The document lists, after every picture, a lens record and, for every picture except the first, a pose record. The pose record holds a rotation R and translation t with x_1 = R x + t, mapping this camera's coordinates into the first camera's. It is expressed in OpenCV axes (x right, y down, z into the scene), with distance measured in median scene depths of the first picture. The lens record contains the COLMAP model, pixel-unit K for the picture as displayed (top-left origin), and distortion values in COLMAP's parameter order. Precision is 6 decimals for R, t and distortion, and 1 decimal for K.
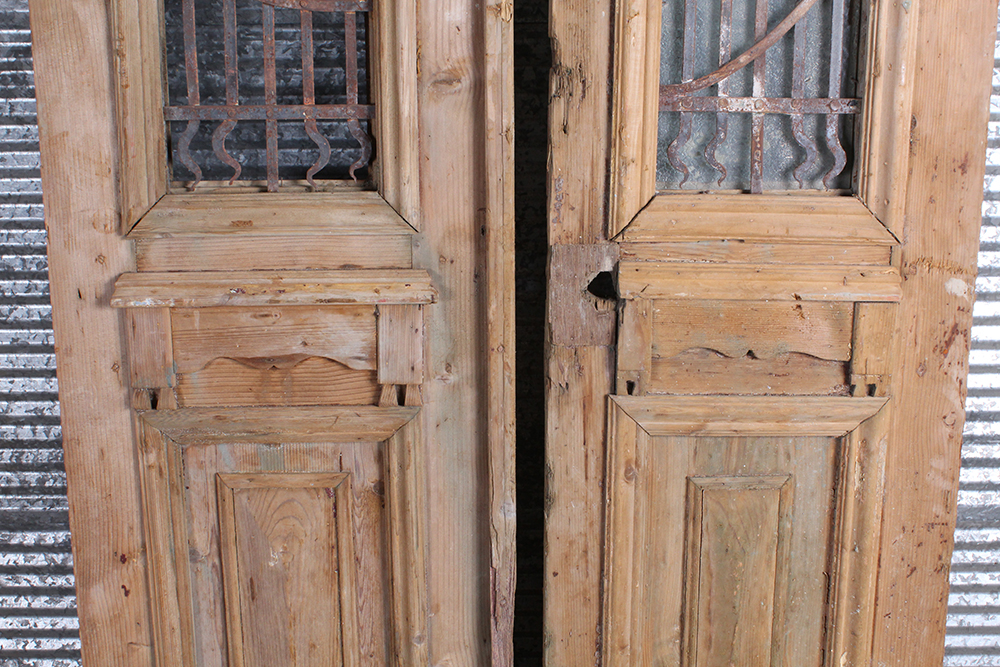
lens RADIAL K [[1319.5, 0, 500.6], [0, 1319.5, 332.2], [0, 0, 1]] dist [-0.060900, 0.000000]
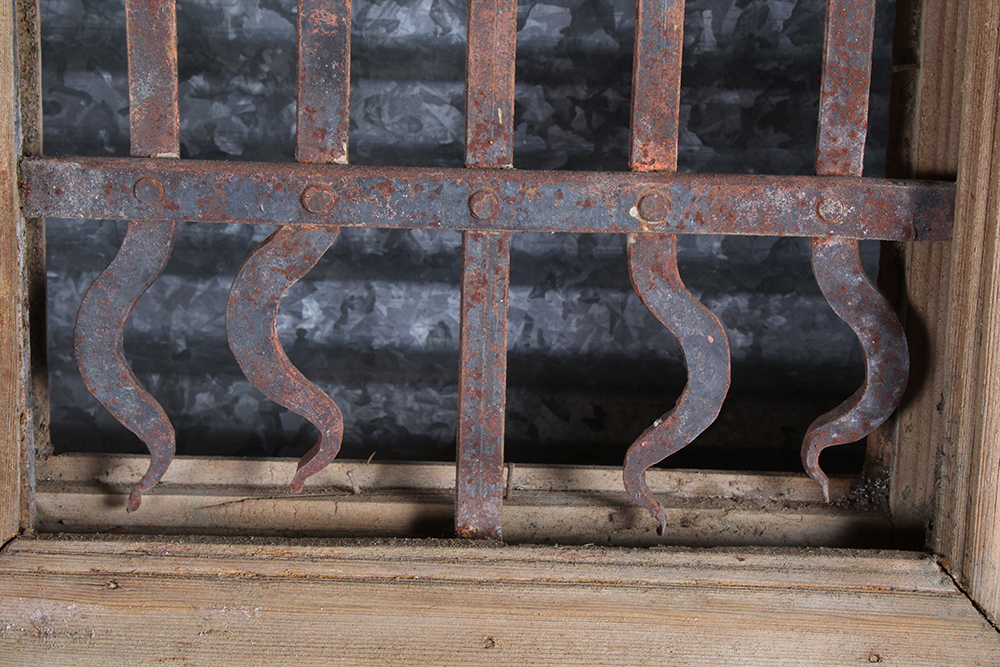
lens RADIAL K [[2355.6, 0, 502.3], [0, 2355.6, 333.5], [0, 0, 1]] dist [0.071407, 0.000000]
pose [[0.998983, 0.036420, -0.026568, -0.159945], [-0.035803, 0.999086, 0.023332, -0.153121], [0.027393, -0.022357, 0.999375, 0.586524]]
